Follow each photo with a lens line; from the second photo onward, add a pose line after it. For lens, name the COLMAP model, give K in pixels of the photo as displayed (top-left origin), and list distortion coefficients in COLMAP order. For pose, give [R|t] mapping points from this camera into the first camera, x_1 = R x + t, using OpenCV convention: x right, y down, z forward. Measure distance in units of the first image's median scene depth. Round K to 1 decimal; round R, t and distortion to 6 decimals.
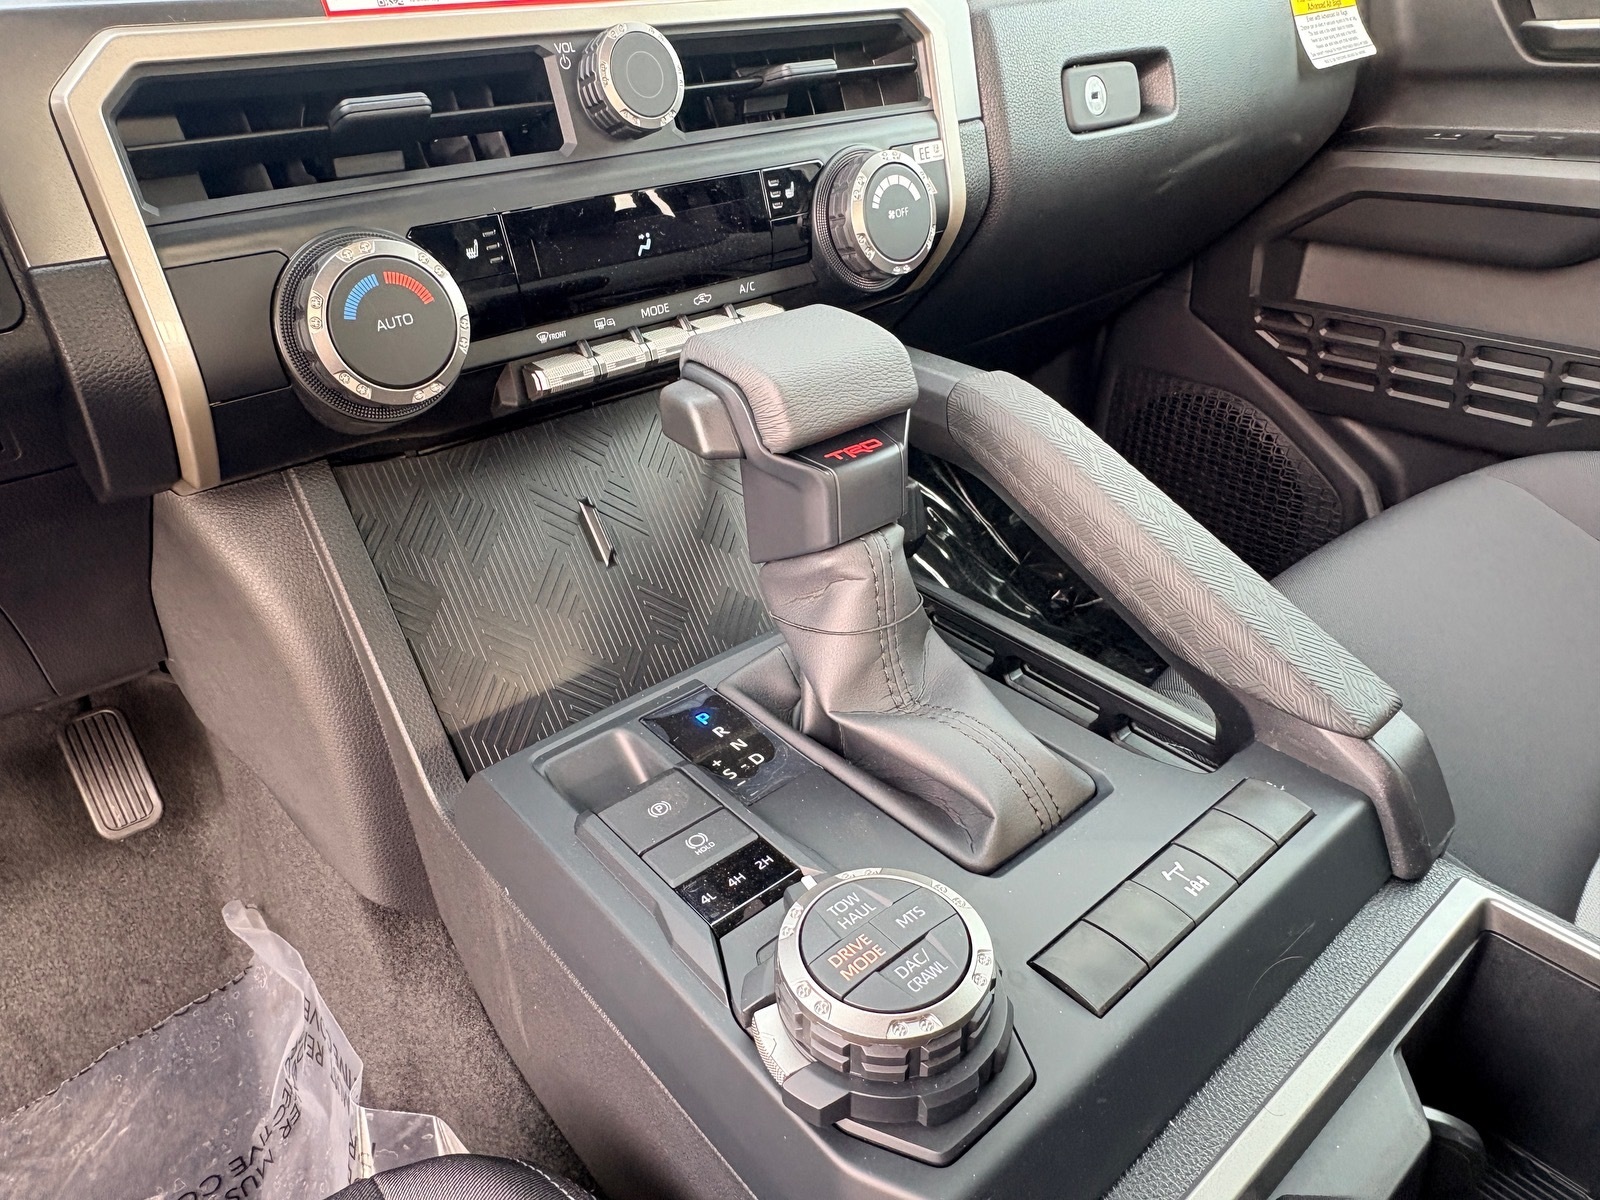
lens RADIAL K [[1019.5, 0, 754.9], [0, 1019.5, 600.3], [0, 0, 1]] dist [0.002913, -0.001181]
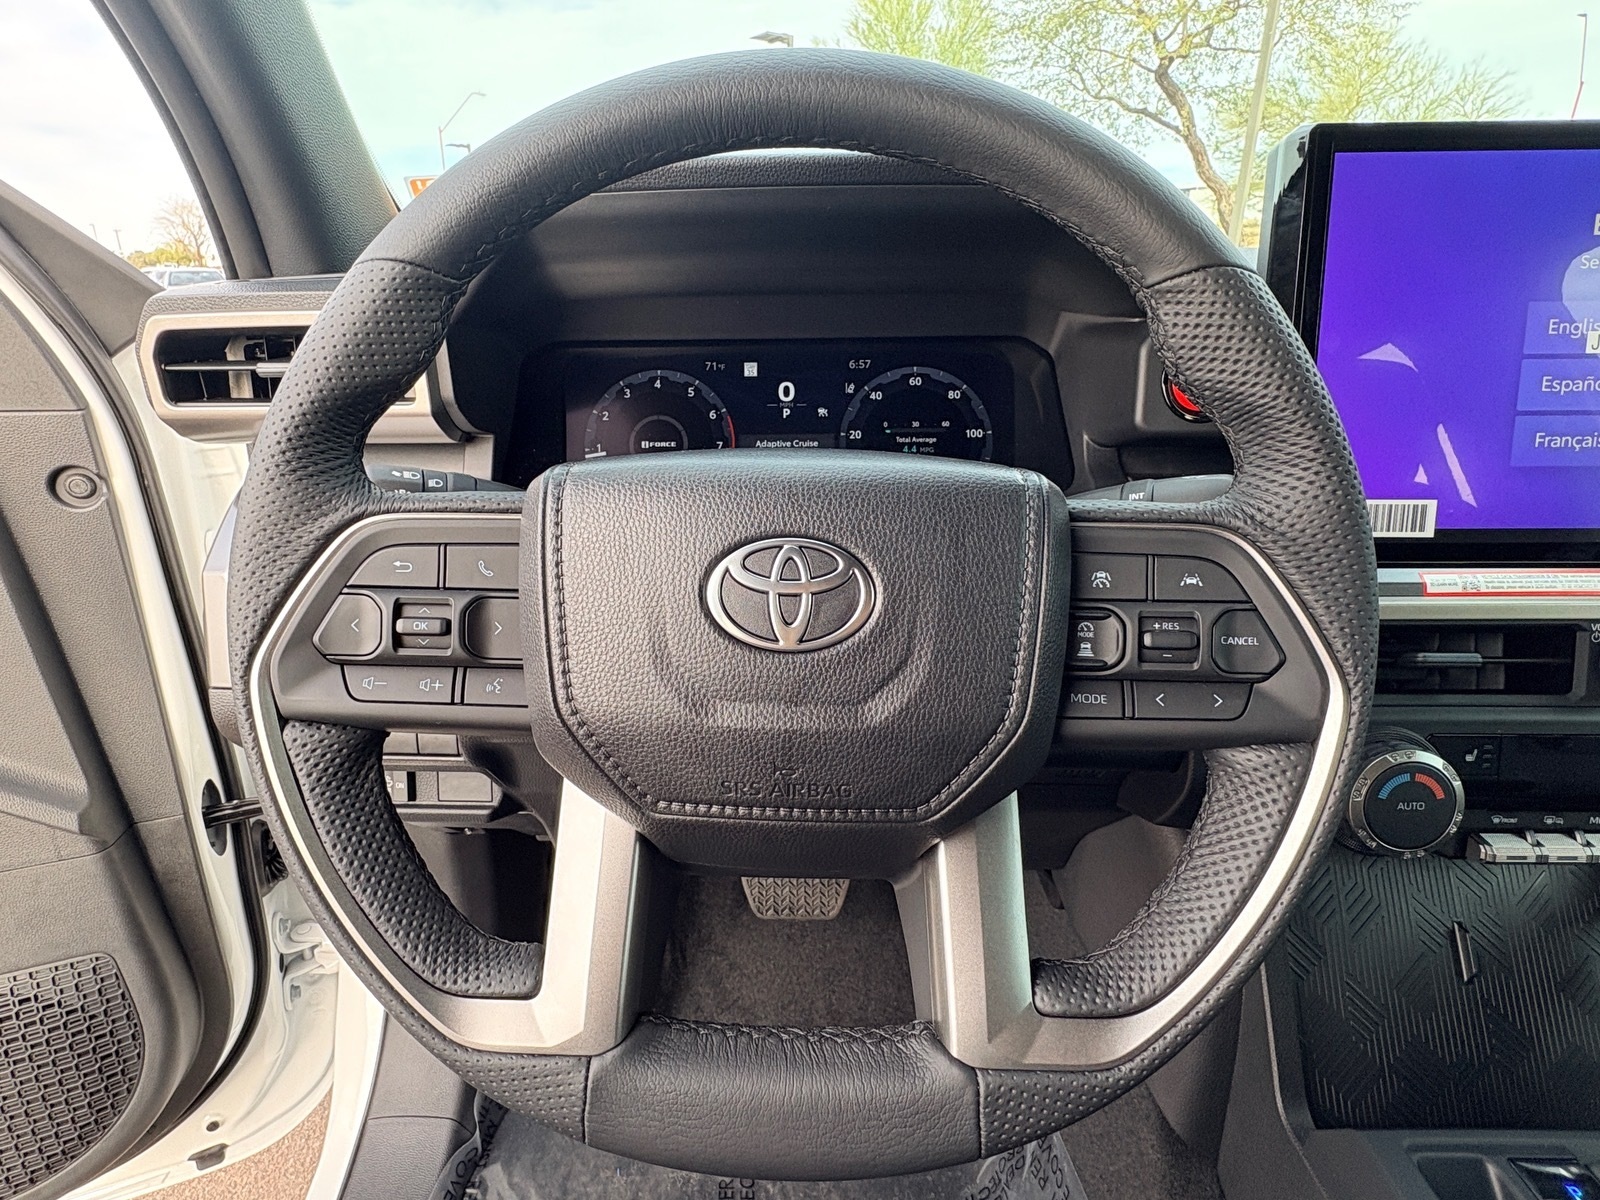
lens RADIAL K [[856.9, 0, 787.3], [0, 856.9, 596.8], [0, 0, 1]] dist [0.005386, 0.001393]
pose [[0.766069, 0.261044, -0.587363, -0.342290], [-0.353210, 0.934443, -0.045376, -0.160055], [0.537012, 0.242223, 0.808051, -0.453642]]
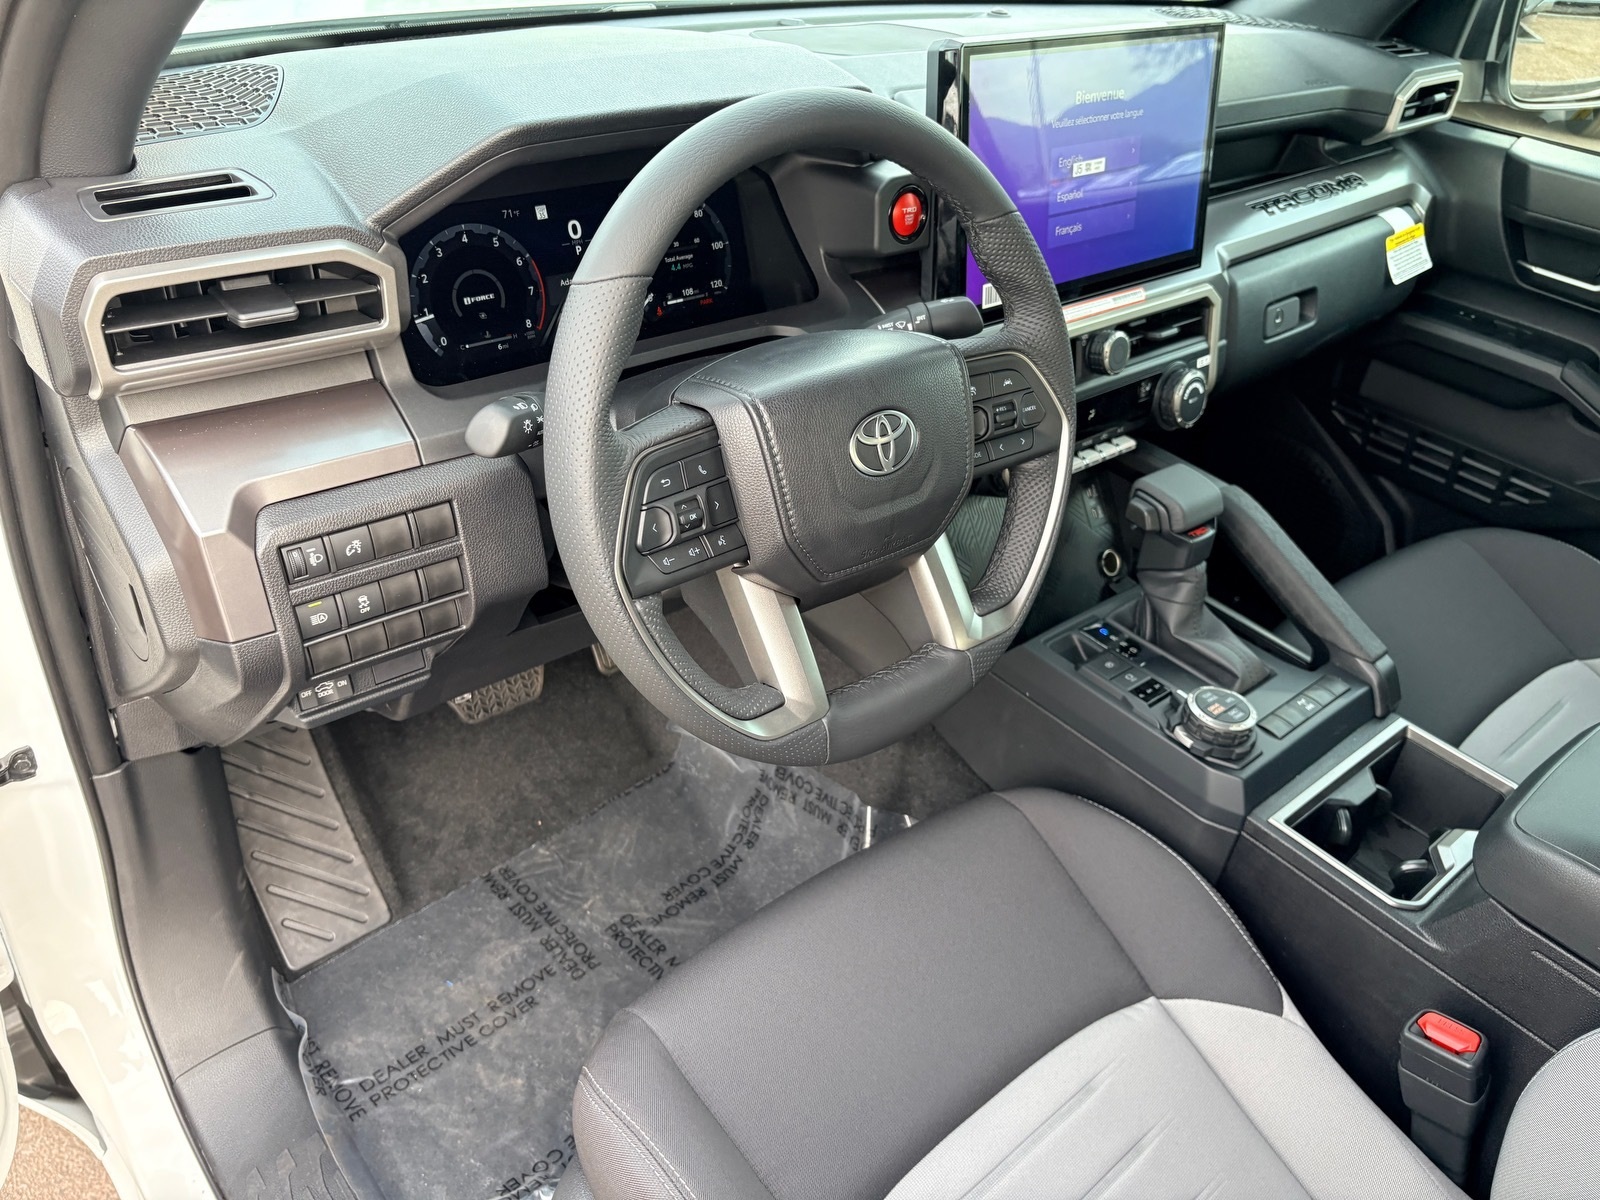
lens RADIAL K [[1238.3, 0, 792.2], [0, 1238.3, 599.6], [0, 0, 1]] dist [0.020846, -0.011539]
pose [[0.988982, 0.100320, 0.108865, -1.078167], [-0.107930, 0.991938, 0.066409, -0.068154], [-0.101325, -0.077427, 0.991836, -1.740528]]
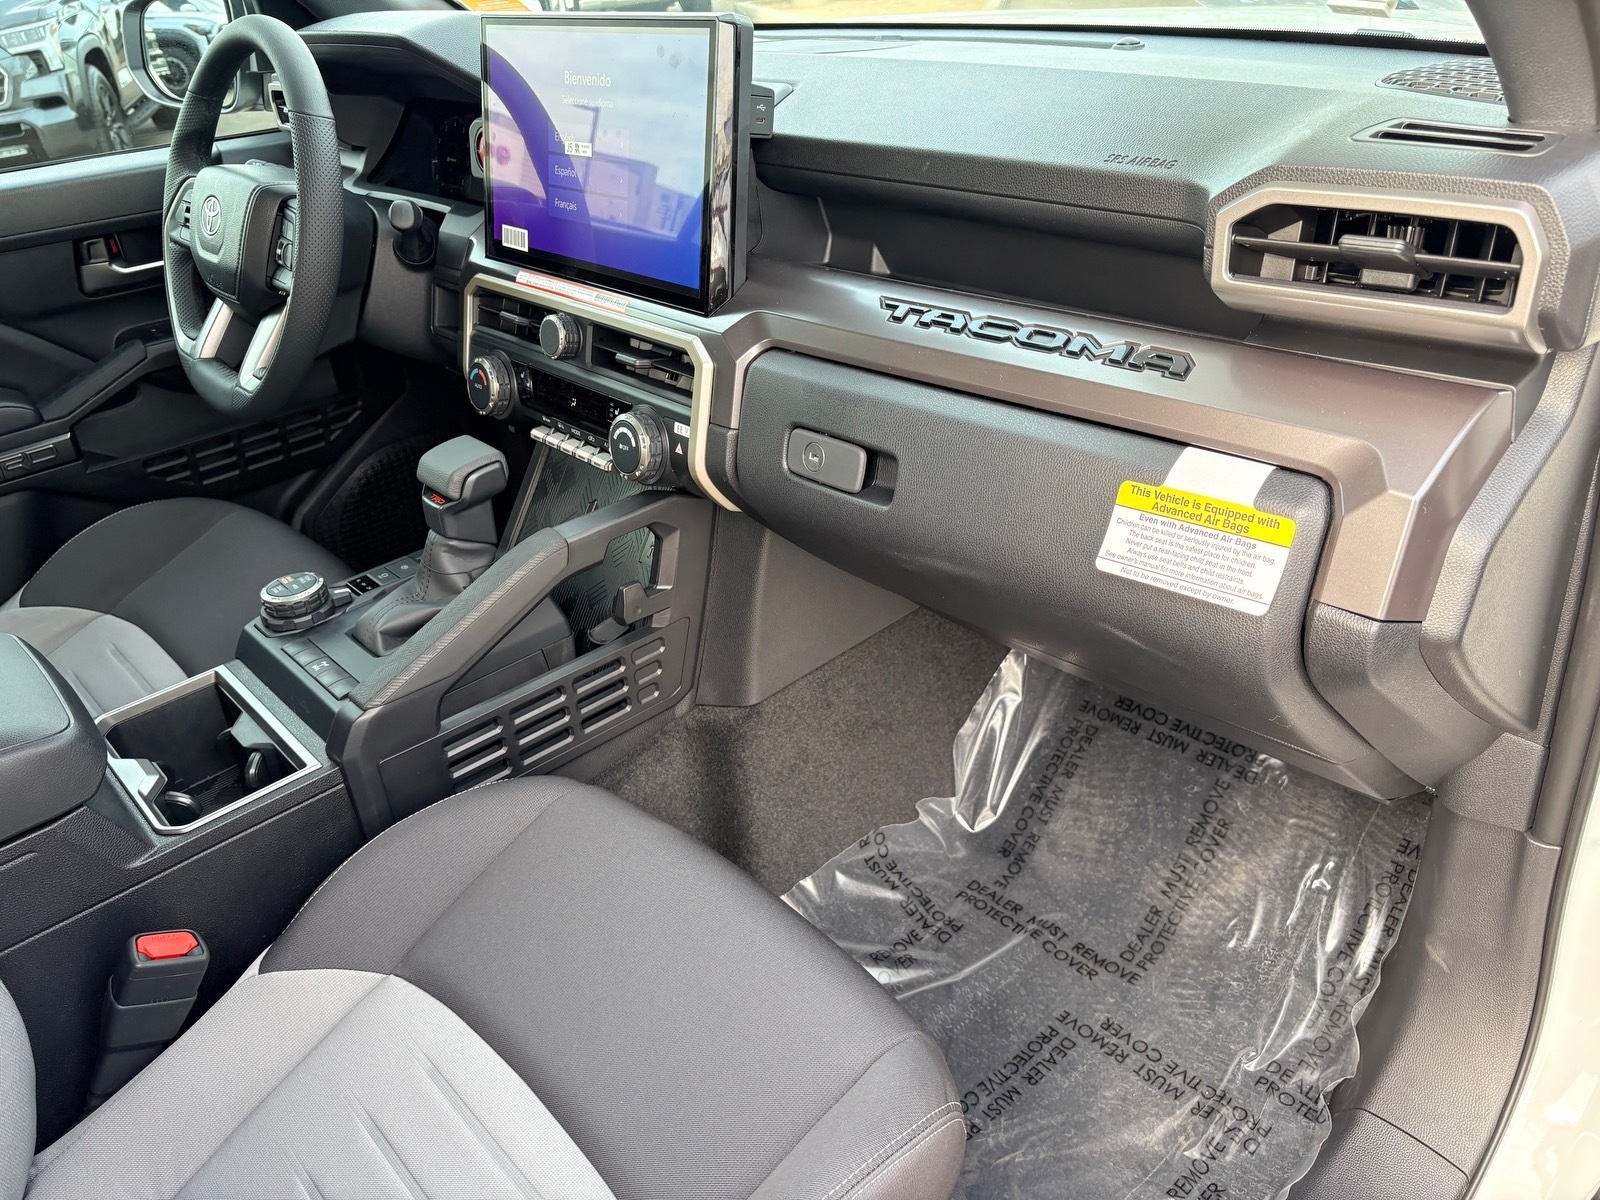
lens RADIAL K [[1238.3, 0, 797.9], [0, 1238.3, 608.6], [0, 0, 1]] dist [0.020846, -0.011539]
pose [[0.053616, 0.531387, -0.845431, 2.561905], [-0.443012, 0.771425, 0.456776, -1.540297], [0.894911, 0.350046, 0.276772, 0.923420]]
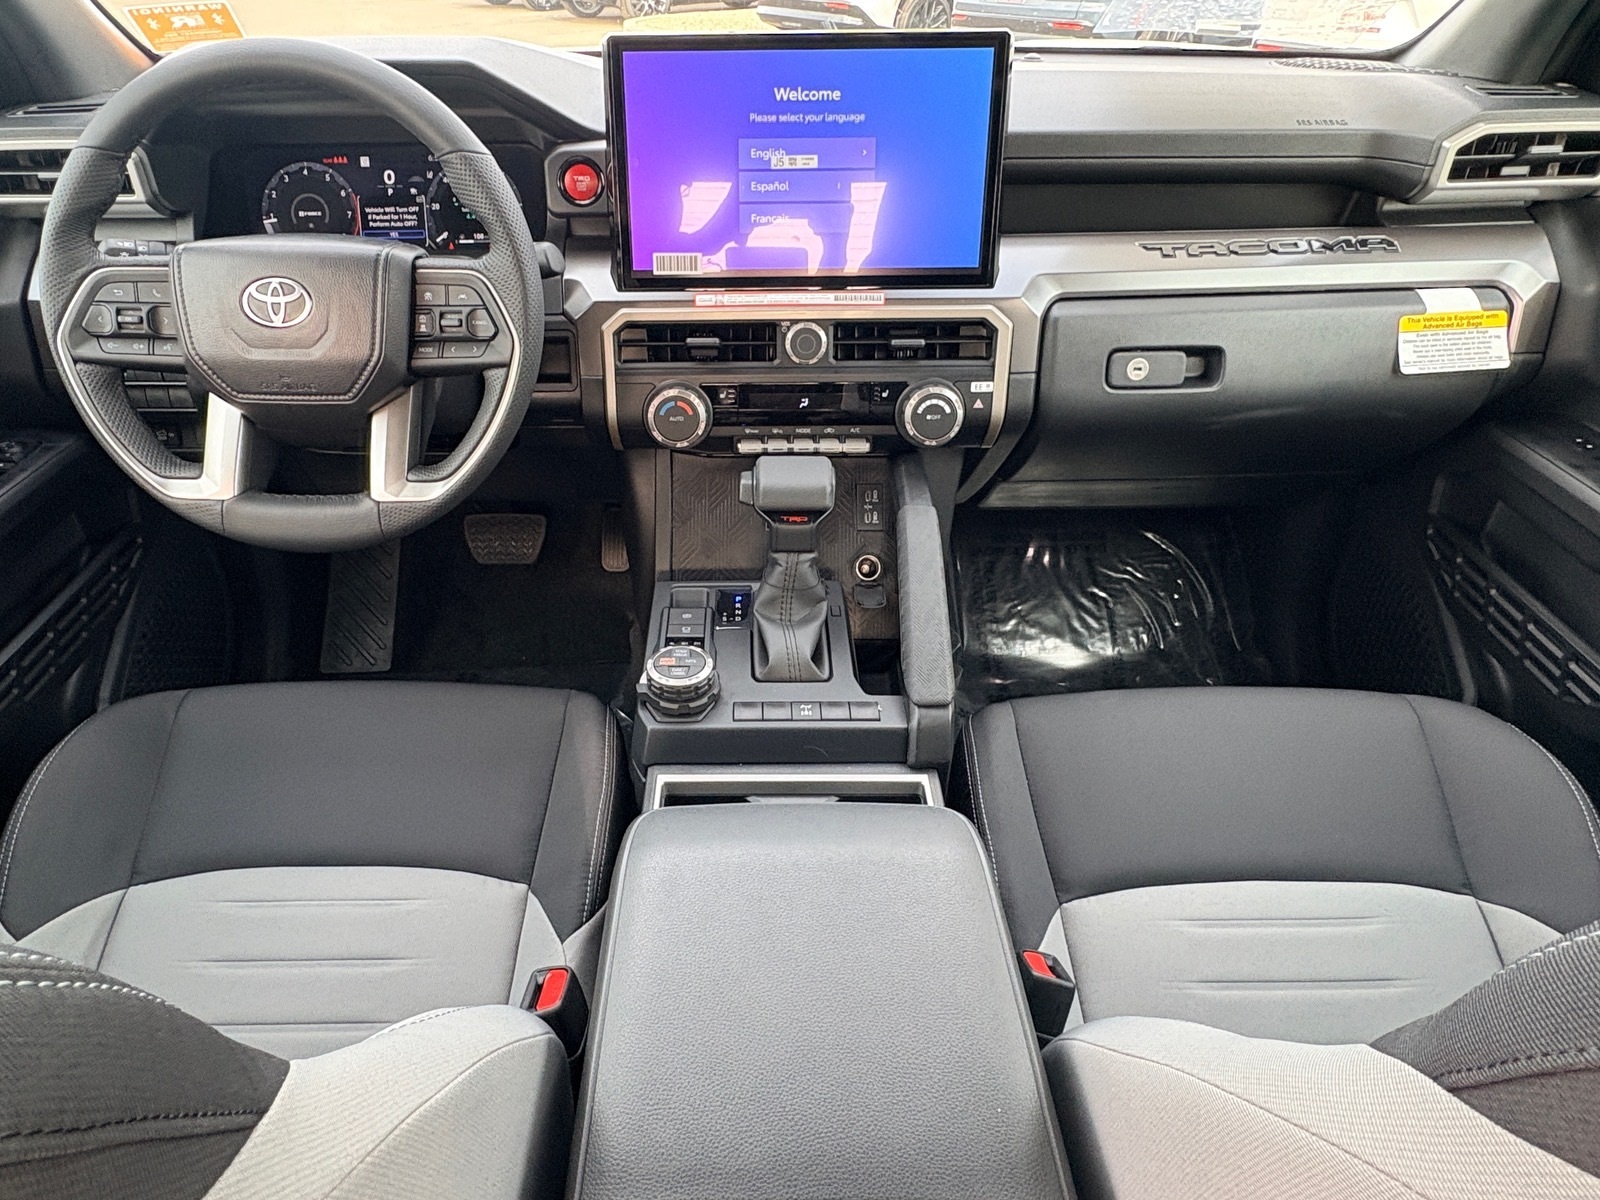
lens RADIAL K [[1019.5, 0, 768.6], [0, 1019.5, 591.4], [0, 0, 1]] dist [0.002913, -0.001181]
pose [[0.776444, 0.382480, -0.500843, 1.243603], [-0.344852, 0.923077, 0.170313, -0.348418], [0.527458, 0.040479, 0.848616, -1.065004]]
